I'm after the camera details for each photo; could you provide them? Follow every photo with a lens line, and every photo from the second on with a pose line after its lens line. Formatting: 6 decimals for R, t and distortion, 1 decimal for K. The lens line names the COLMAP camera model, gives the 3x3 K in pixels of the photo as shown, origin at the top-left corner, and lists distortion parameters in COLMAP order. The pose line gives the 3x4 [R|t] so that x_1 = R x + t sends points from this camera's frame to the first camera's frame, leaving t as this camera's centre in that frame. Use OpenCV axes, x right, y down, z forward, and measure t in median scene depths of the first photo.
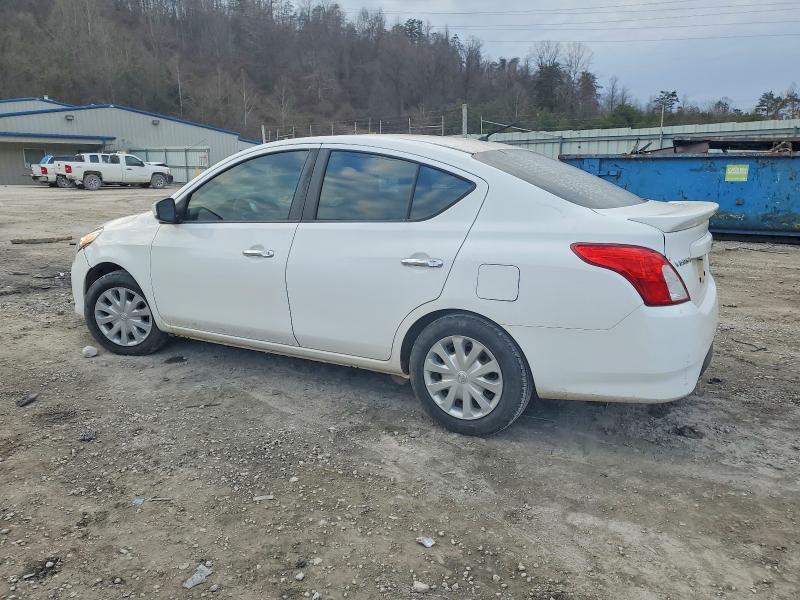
lens RADIAL K [[613.0, 0, 400.0], [0, 613.0, 300.0], [0, 0, 1]] dist [0.016435, 0.007293]
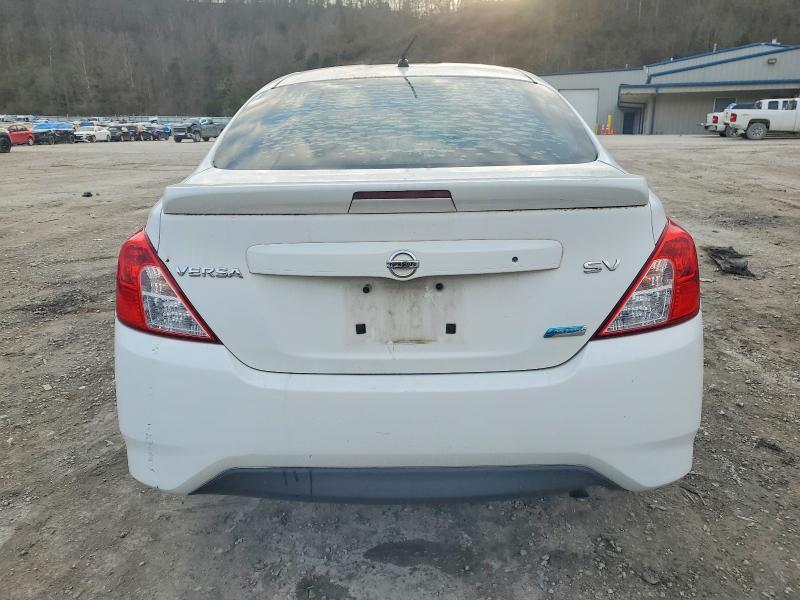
lens RADIAL K [[613.0, 0, 400.0], [0, 613.0, 300.0], [0, 0, 1]] dist [0.016435, 0.007293]
pose [[0.492776, 0.234518, -0.837958, 0.200663], [-0.169250, 0.970437, 0.172064, -0.031815], [0.853537, 0.057035, 0.517901, 0.171166]]
